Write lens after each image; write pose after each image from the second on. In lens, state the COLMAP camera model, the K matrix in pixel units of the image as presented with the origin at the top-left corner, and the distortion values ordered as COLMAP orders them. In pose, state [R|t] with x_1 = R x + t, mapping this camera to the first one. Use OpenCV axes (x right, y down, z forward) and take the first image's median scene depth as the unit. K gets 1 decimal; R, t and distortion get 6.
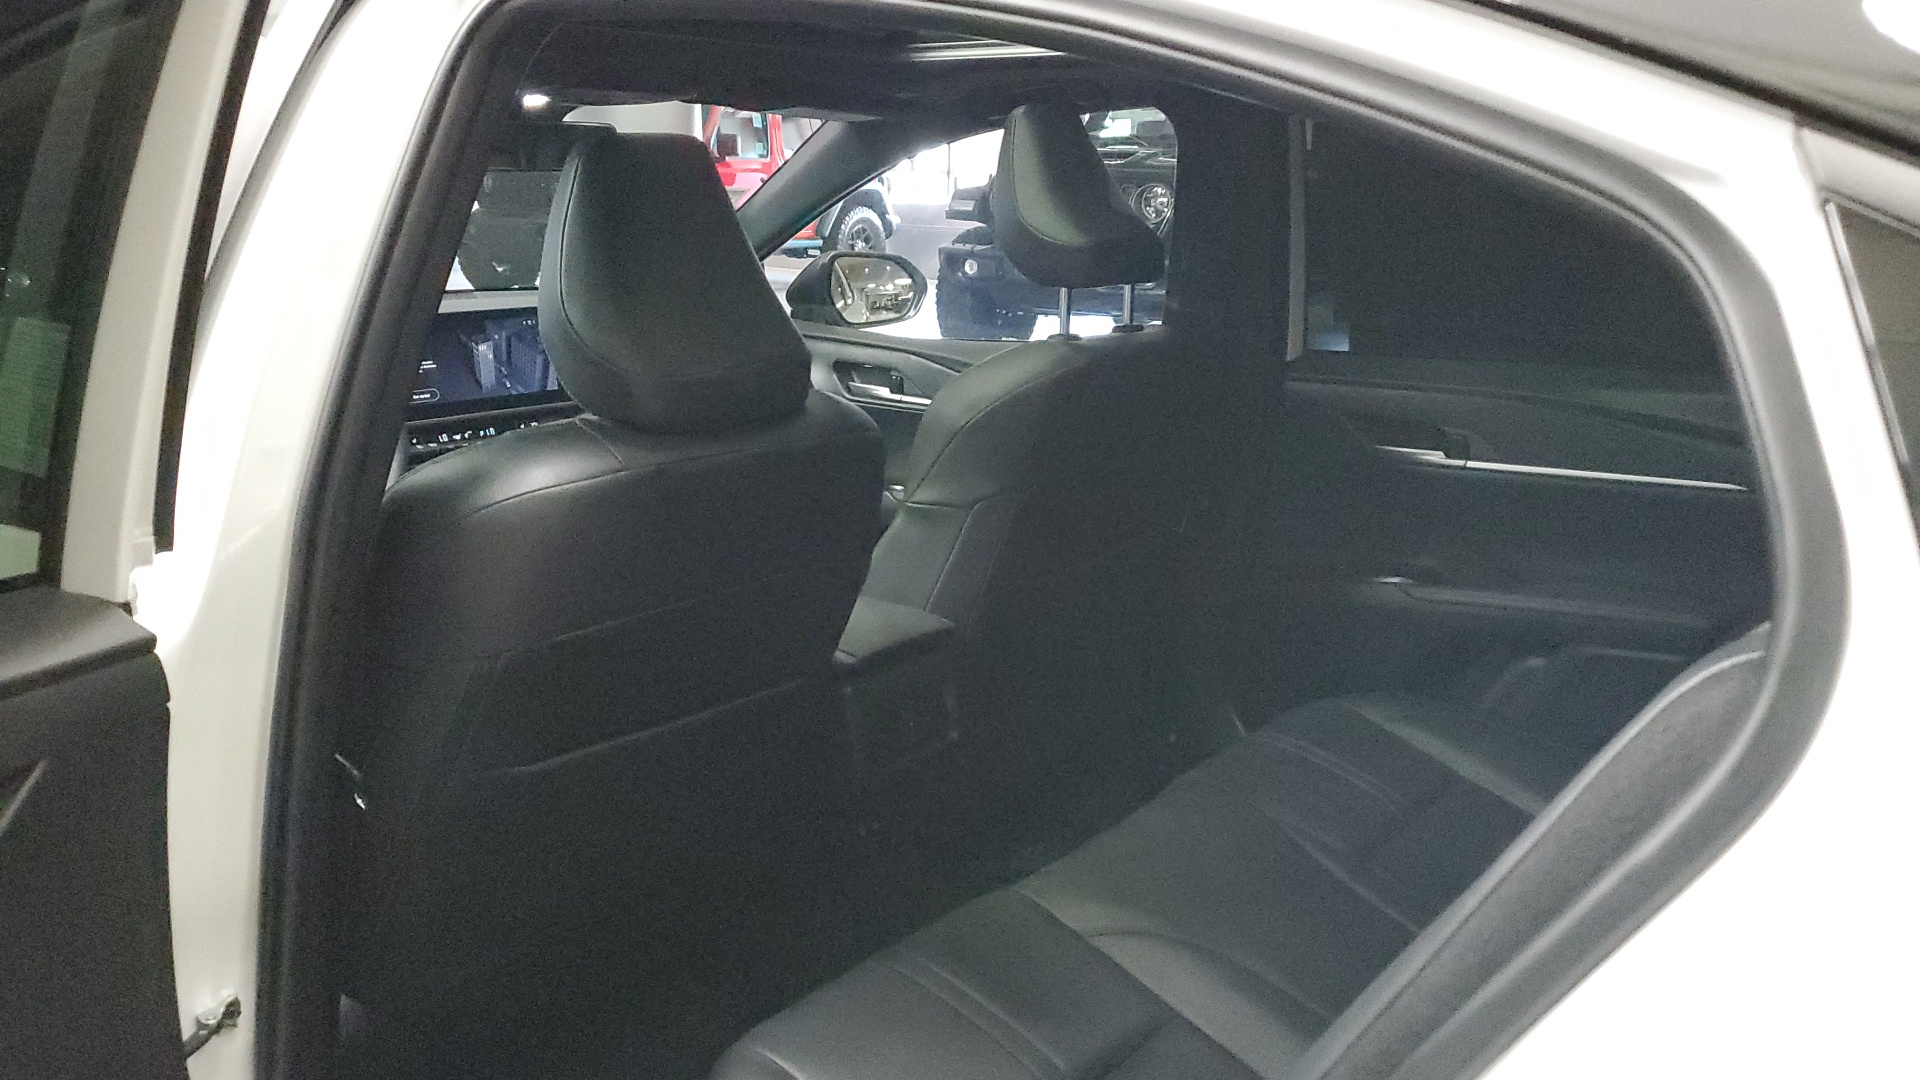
lens RADIAL K [[1487.8, 0, 960.0], [0, 1487.8, 540.0], [0, 0, 1]] dist [-0.004989, -0.007600]
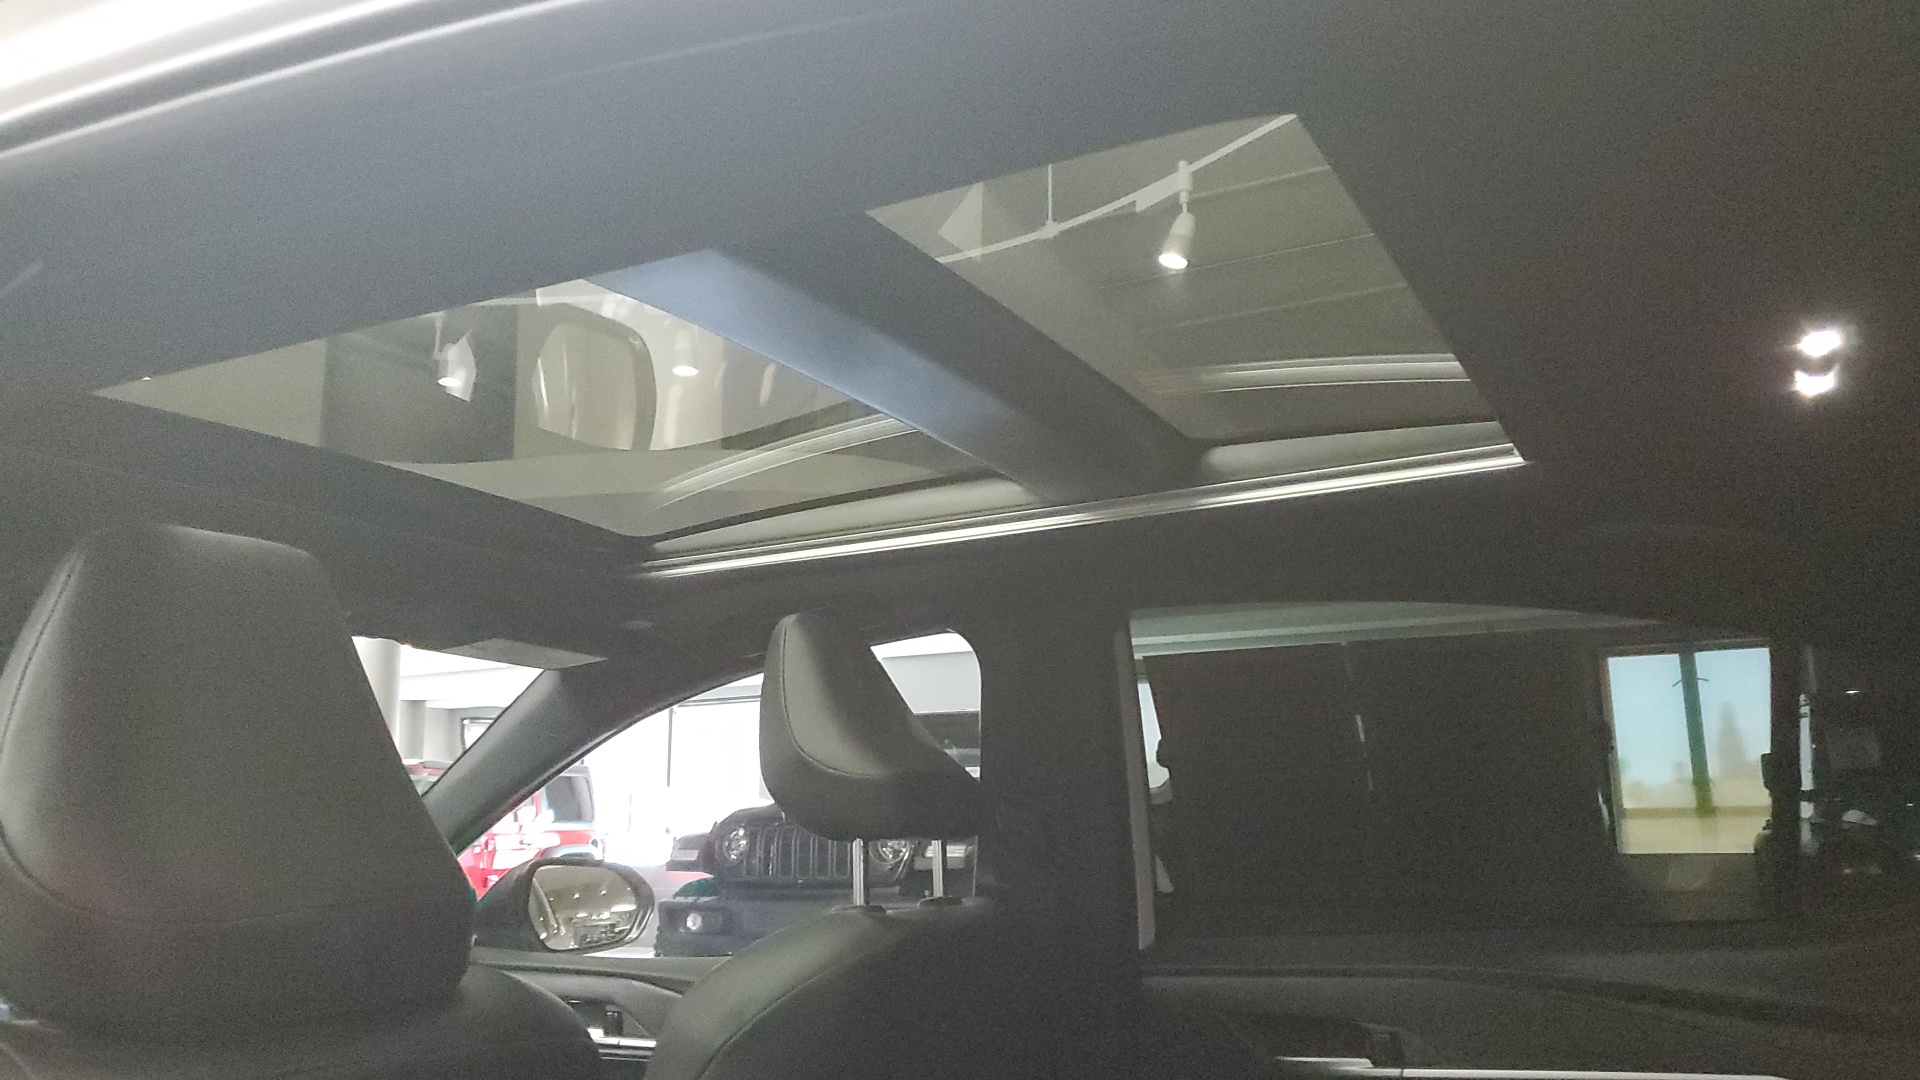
lens RADIAL K [[1525.8, 0, 972.0], [0, 1525.8, 550.6], [0, 0, 1]] dist [0.028202, -0.012216]
pose [[0.982355, 0.006163, 0.186922, -0.013705], [0.071086, 0.912143, -0.403660, 0.004229], [-0.172988, 0.409825, 0.895611, 0.230055]]
